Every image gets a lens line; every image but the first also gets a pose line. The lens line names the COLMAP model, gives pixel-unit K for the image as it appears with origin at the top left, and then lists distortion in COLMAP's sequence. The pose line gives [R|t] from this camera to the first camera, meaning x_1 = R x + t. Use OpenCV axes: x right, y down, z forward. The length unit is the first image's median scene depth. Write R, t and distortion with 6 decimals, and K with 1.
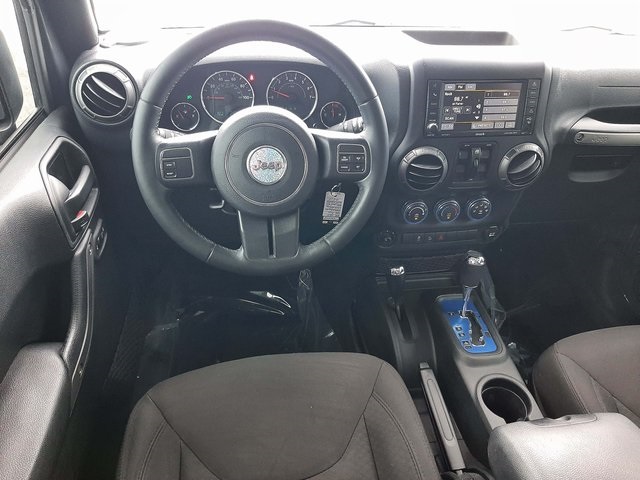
lens RADIAL K [[485.2, 0, 329.1], [0, 485.2, 239.1], [0, 0, 1]] dist [0.112262, -0.206973]
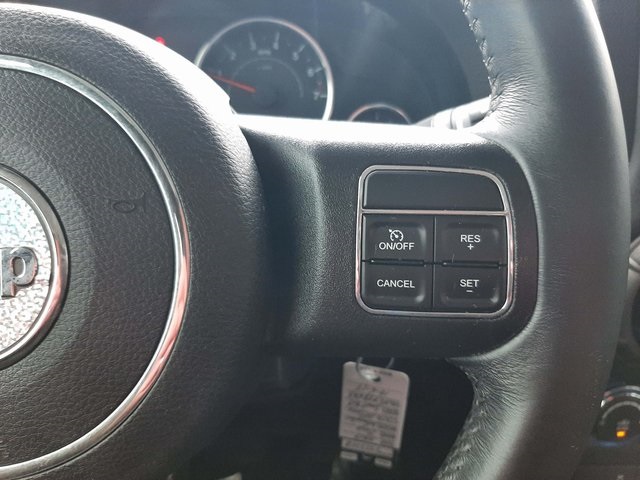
lens RADIAL K [[485.2, 0, 329.1], [0, 485.2, 239.1], [0, 0, 1]] dist [0.112262, -0.206973]
pose [[0.987412, 0.004872, -0.158094, 0.036137], [-0.041912, 0.971855, -0.231823, -0.119459], [0.152515, 0.235531, 0.959825, 0.808405]]
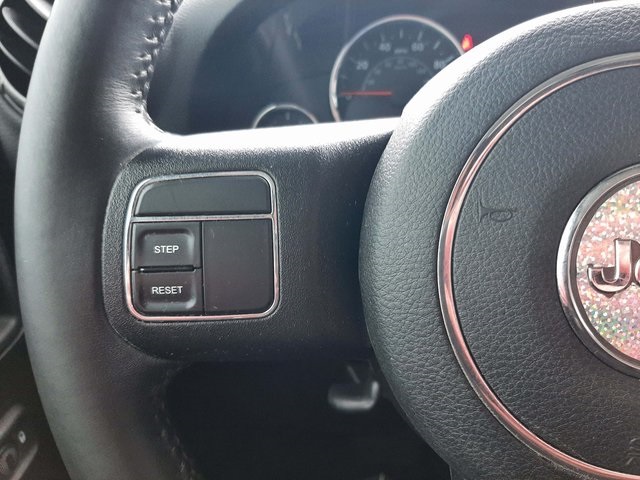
lens RADIAL K [[485.2, 0, 329.1], [0, 485.2, 239.1], [0, 0, 1]] dist [0.112262, -0.206973]
pose [[0.974088, 0.031431, -0.223973, -0.199271], [-0.080655, 0.973461, -0.214170, -0.108936], [0.211298, 0.226685, 0.950772, 0.762833]]
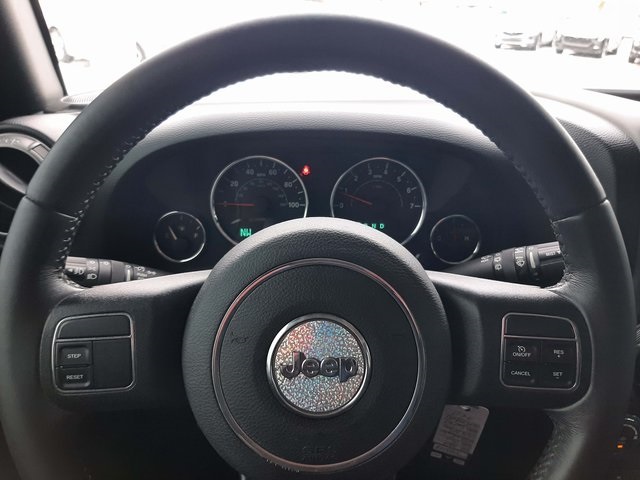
lens RADIAL K [[482.5, 0, 320.0], [0, 482.5, 240.0], [0, 0, 1]] dist [0.003796, -0.000892]
pose [[0.988462, 0.025729, -0.149269, -0.070008], [-0.060043, 0.971293, -0.230183, -0.152975], [0.139062, 0.236490, 0.961631, 0.589297]]
